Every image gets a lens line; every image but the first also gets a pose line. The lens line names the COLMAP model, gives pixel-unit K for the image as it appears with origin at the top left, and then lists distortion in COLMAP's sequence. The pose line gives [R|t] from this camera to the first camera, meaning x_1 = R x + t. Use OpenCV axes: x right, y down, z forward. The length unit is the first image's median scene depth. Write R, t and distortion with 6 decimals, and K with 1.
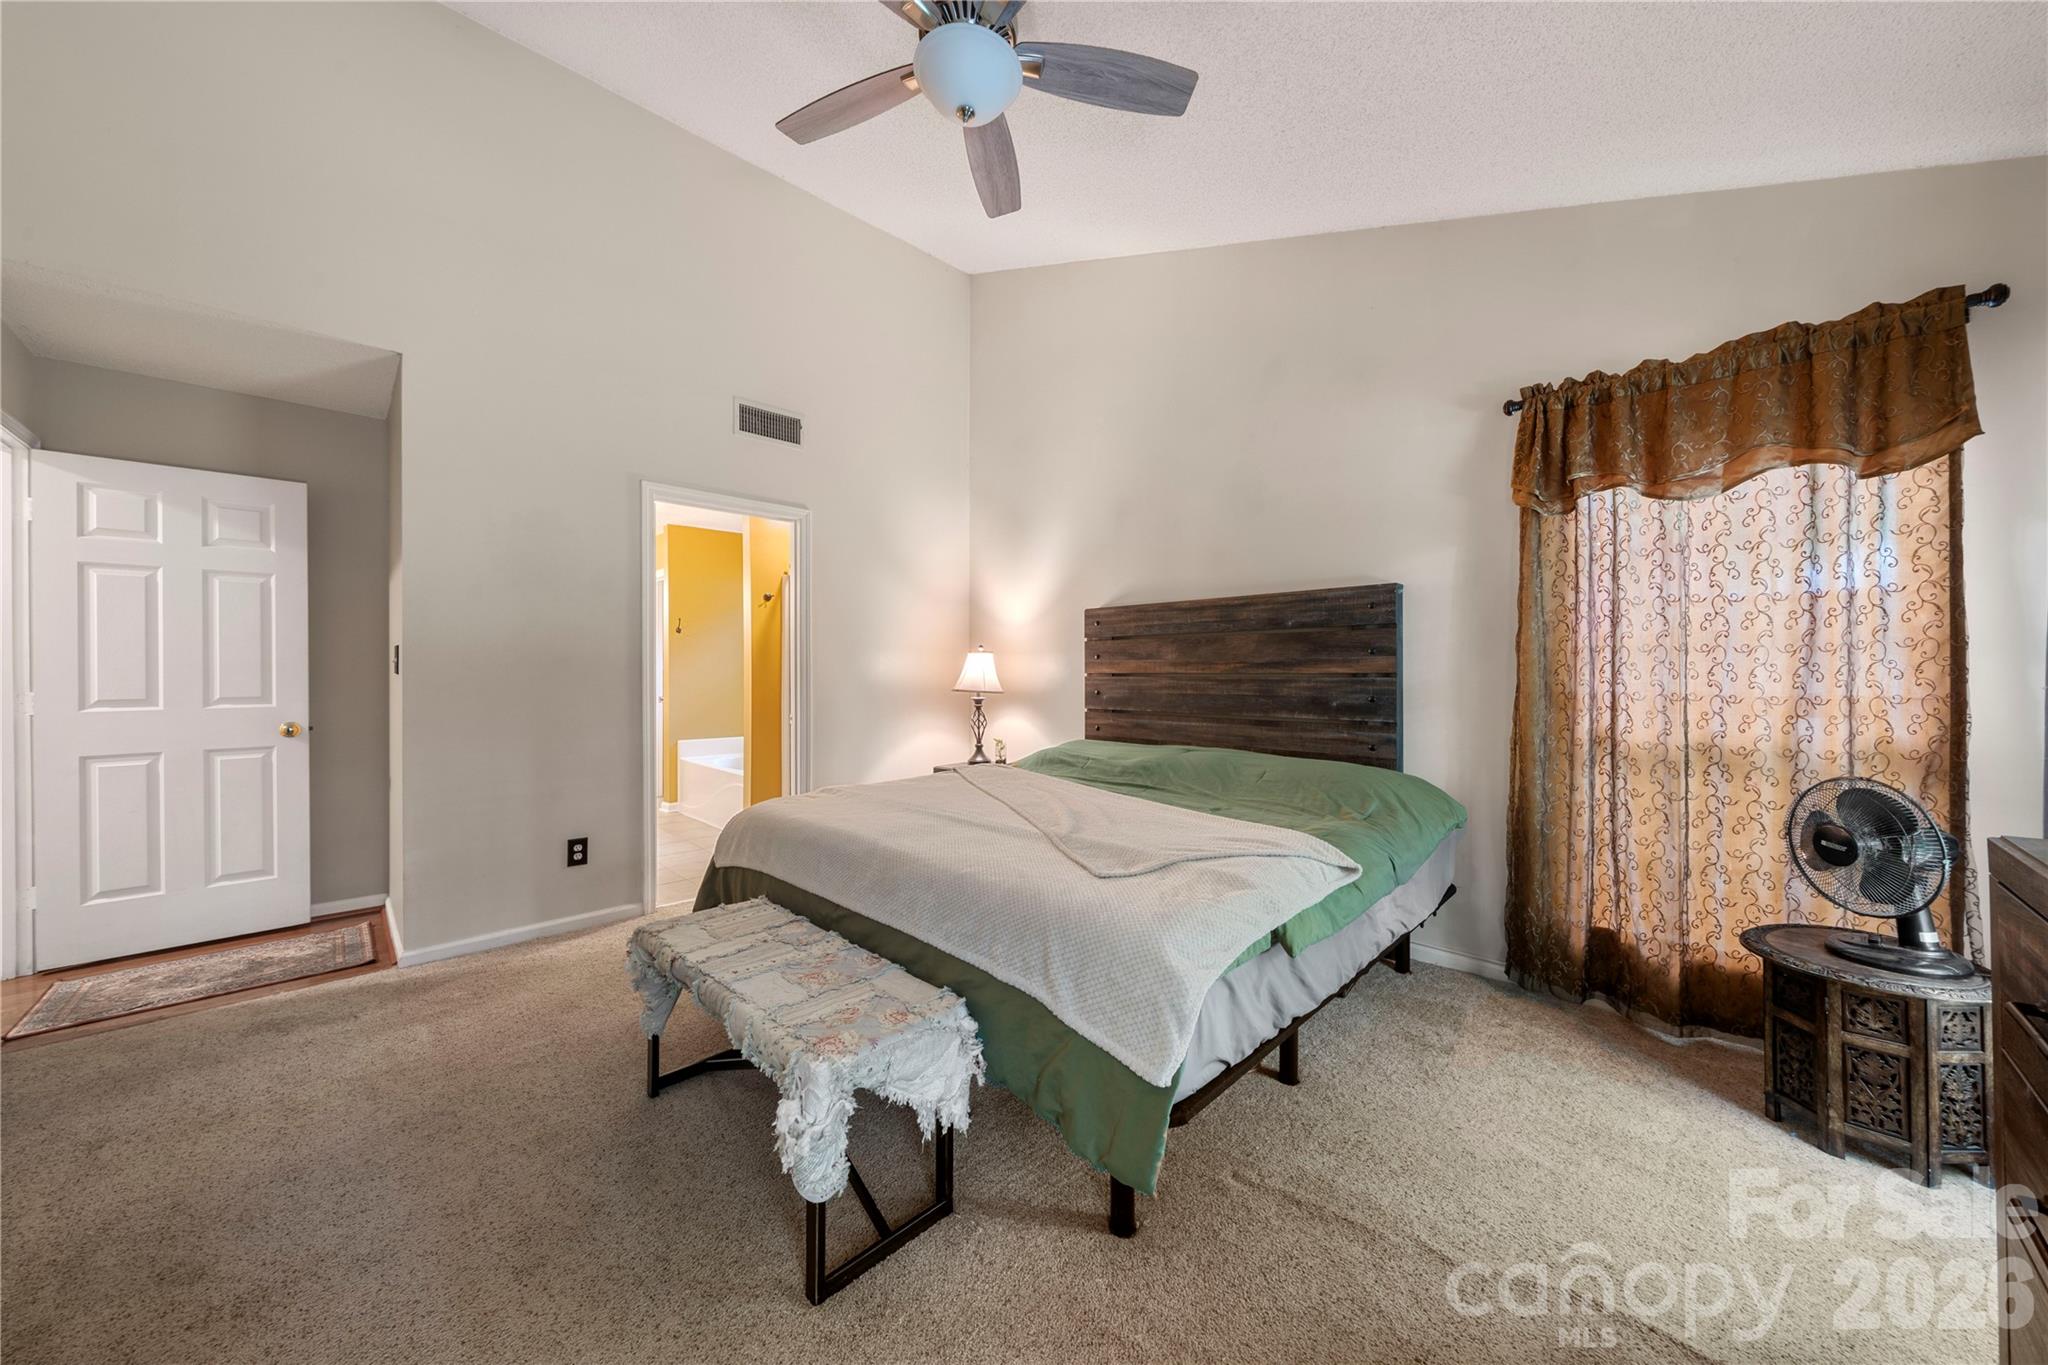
lens RADIAL K [[705.3, 0, 1016.7], [0, 705.3, 677.4], [0, 0, 1]] dist [-0.001972, -0.000200]
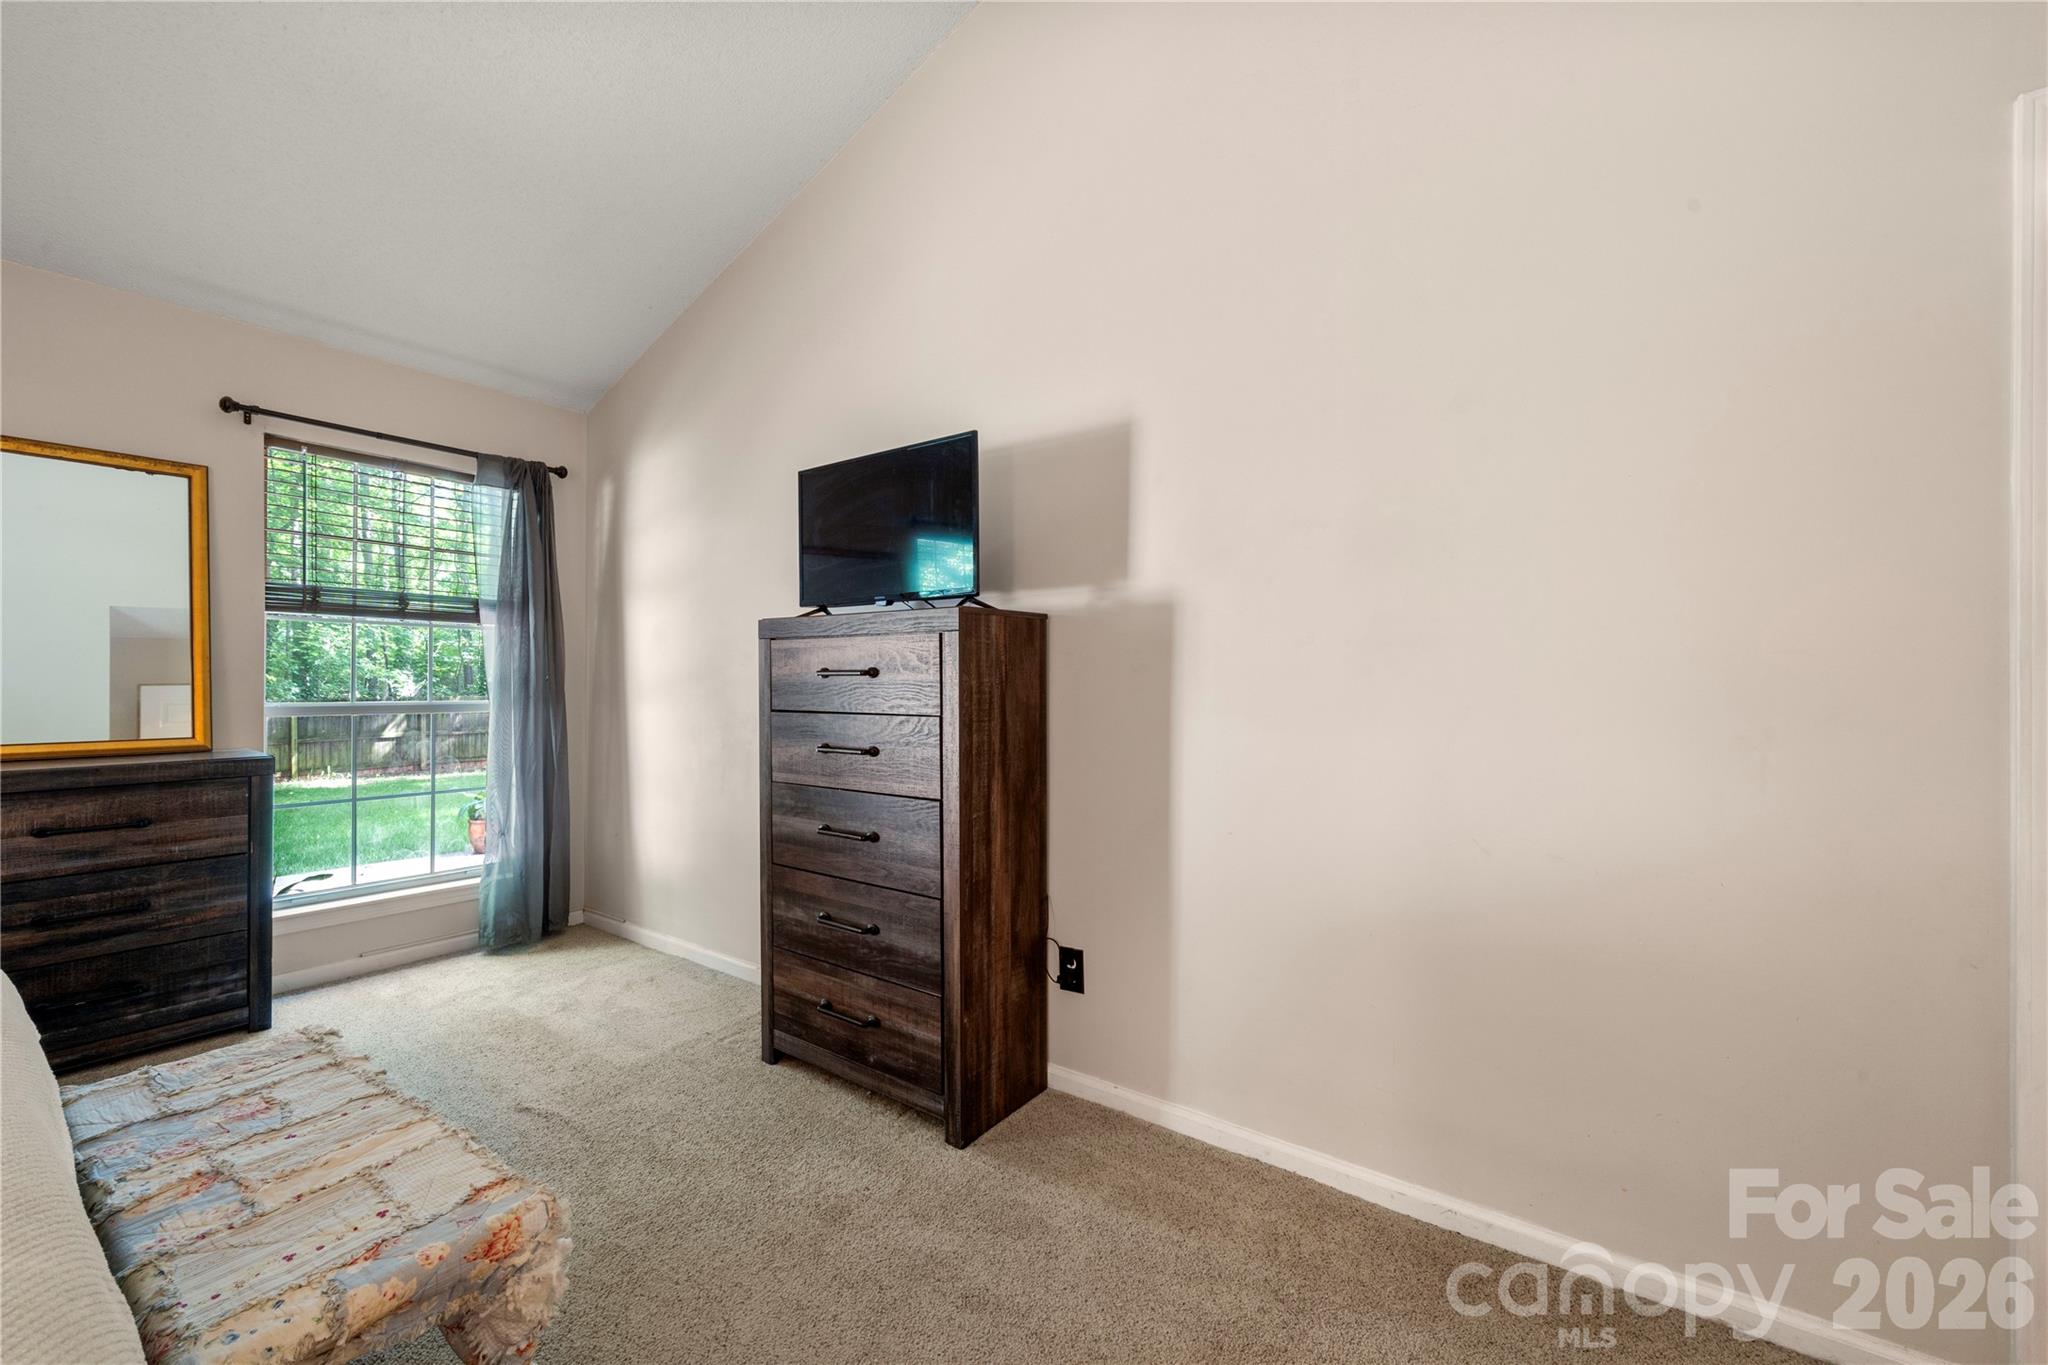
lens RADIAL K [[811.2, 0, 1033.4], [0, 811.2, 688.7], [0, 0, 1]] dist [-0.000752, -0.000213]
pose [[-0.984379, 0.001610, -0.176052, -0.473087], [-0.002094, 0.999780, 0.020851, -0.003406], [0.176047, 0.020894, -0.984160, 0.994676]]
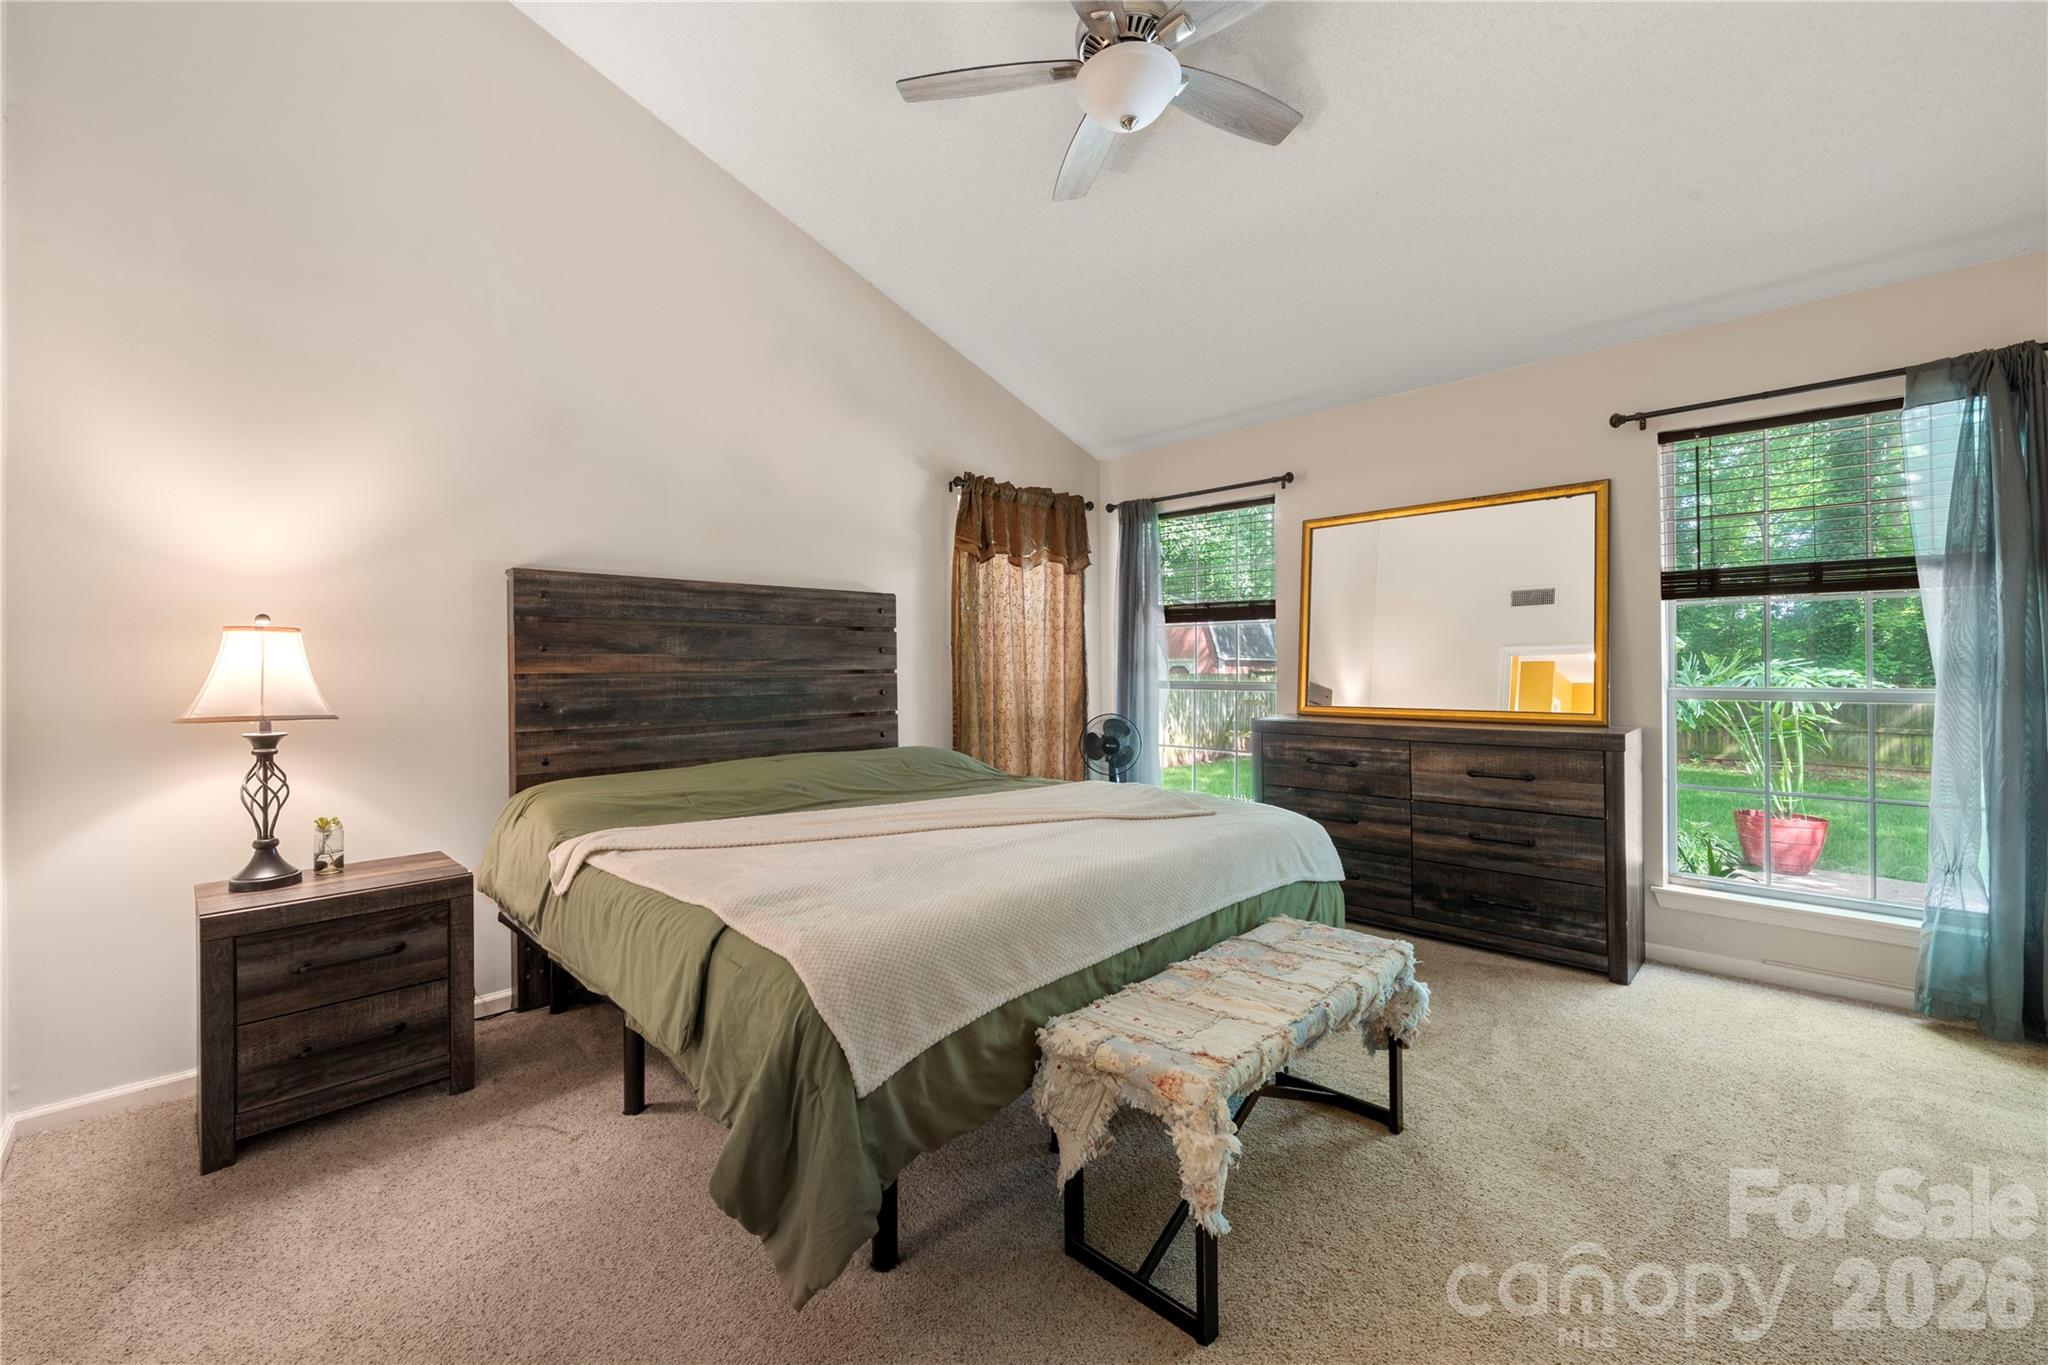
lens RADIAL K [[832.4, 0, 1015.8], [0, 832.4, 665.4], [0, 0, 1]] dist [-0.001217, -0.000285]
pose [[-0.021248, 0.004928, 0.999762, -0.771314], [0.020191, 0.999786, -0.004499, -0.001937], [-0.999570, 0.020091, -0.021343, 0.729122]]
